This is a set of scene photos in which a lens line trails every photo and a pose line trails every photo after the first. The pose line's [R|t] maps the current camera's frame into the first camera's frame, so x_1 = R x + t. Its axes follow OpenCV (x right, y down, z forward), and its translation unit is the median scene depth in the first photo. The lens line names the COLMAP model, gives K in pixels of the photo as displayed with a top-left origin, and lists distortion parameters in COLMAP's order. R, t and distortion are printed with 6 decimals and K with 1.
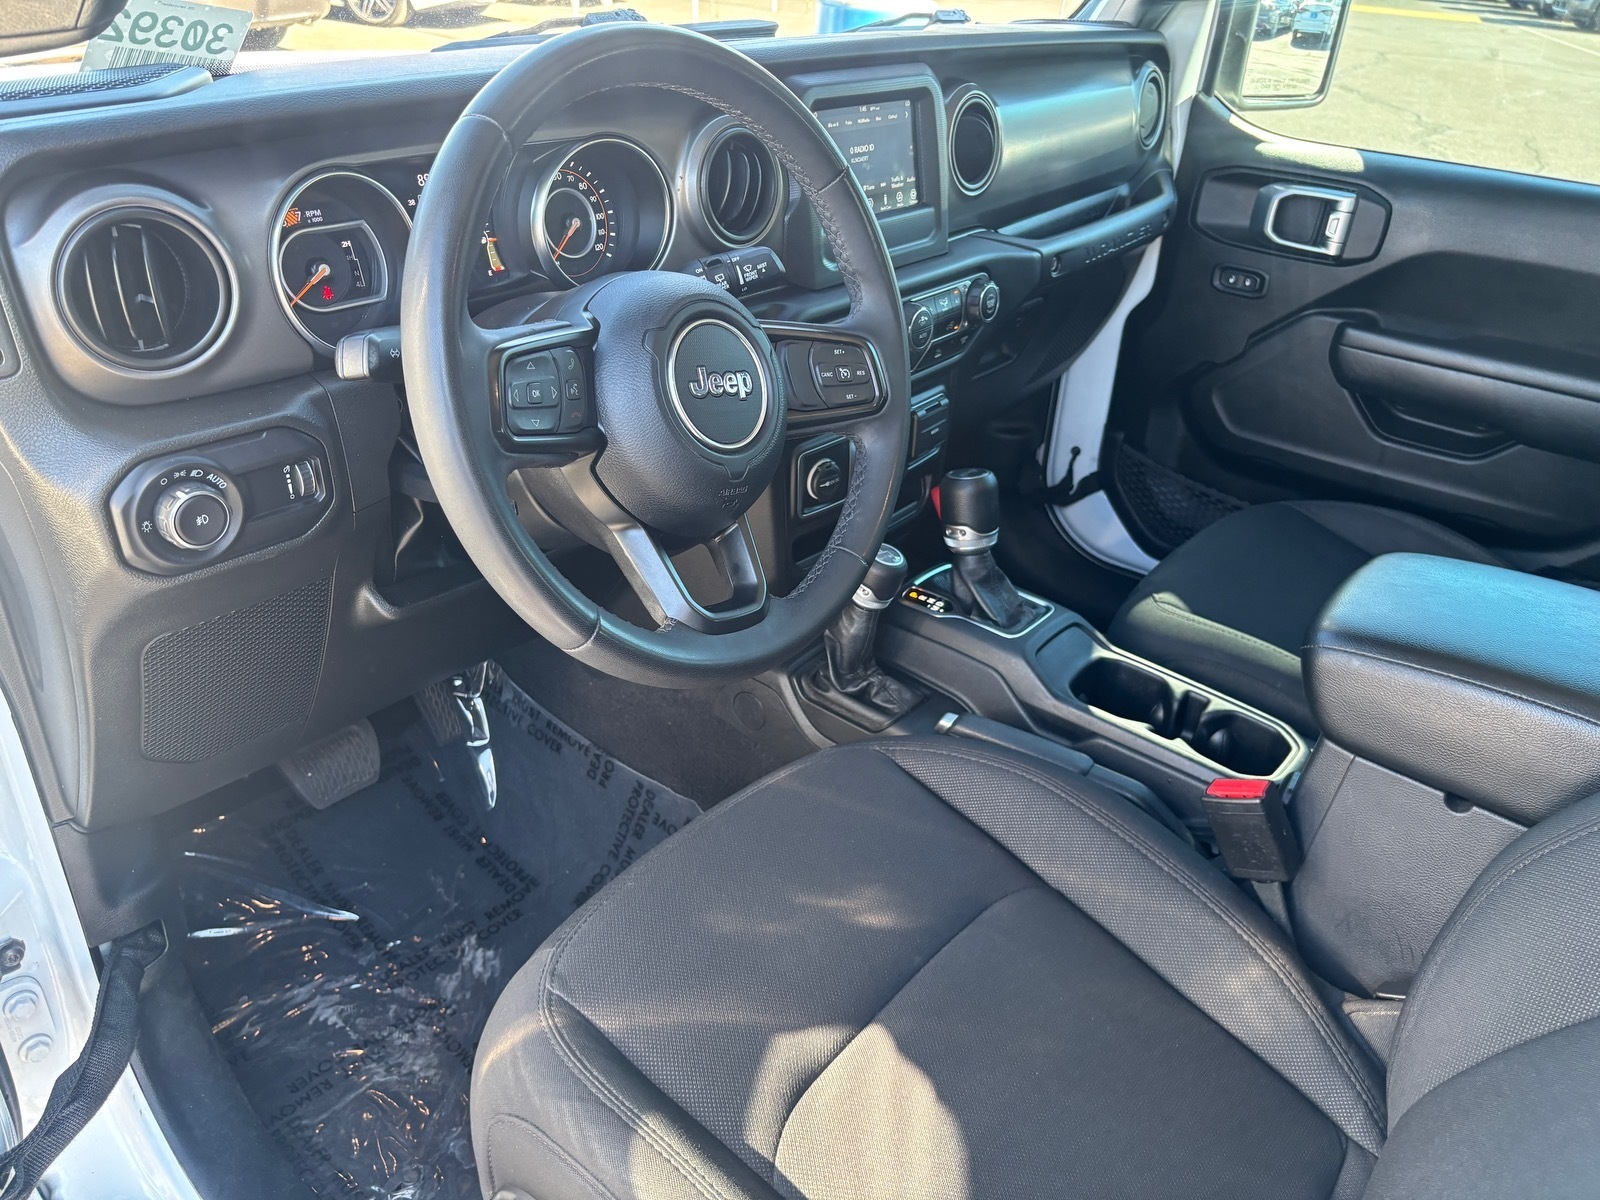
lens RADIAL K [[1216.4, 0, 814.4], [0, 1216.4, 613.2], [0, 0, 1]] dist [0.011548, -0.008660]
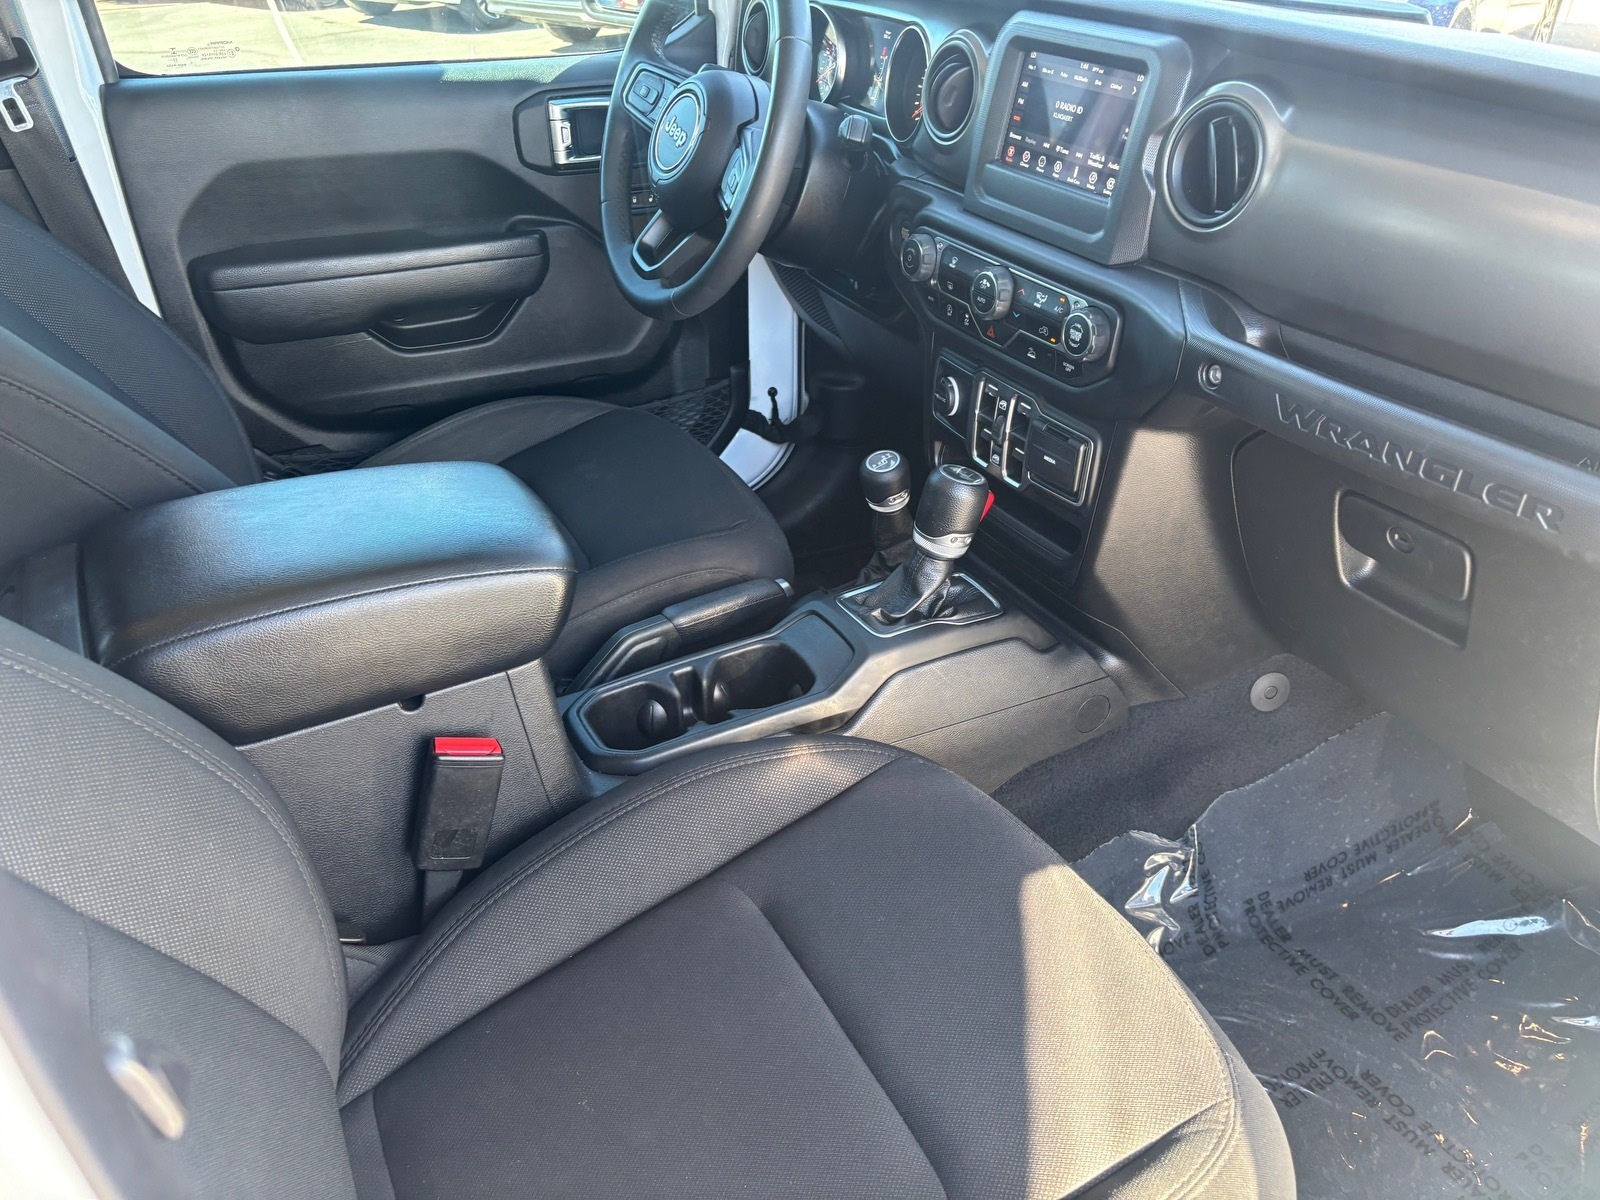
lens RADIAL K [[1247.9, 0, 823.0], [0, 1247.9, 604.6], [0, 0, 1]] dist [-0.023776, -0.003848]
pose [[-0.356910, 0.435591, -0.826363, 0.996706], [-0.505627, 0.653749, 0.562986, -0.536470], [0.785466, 0.618767, -0.013084, 1.029557]]
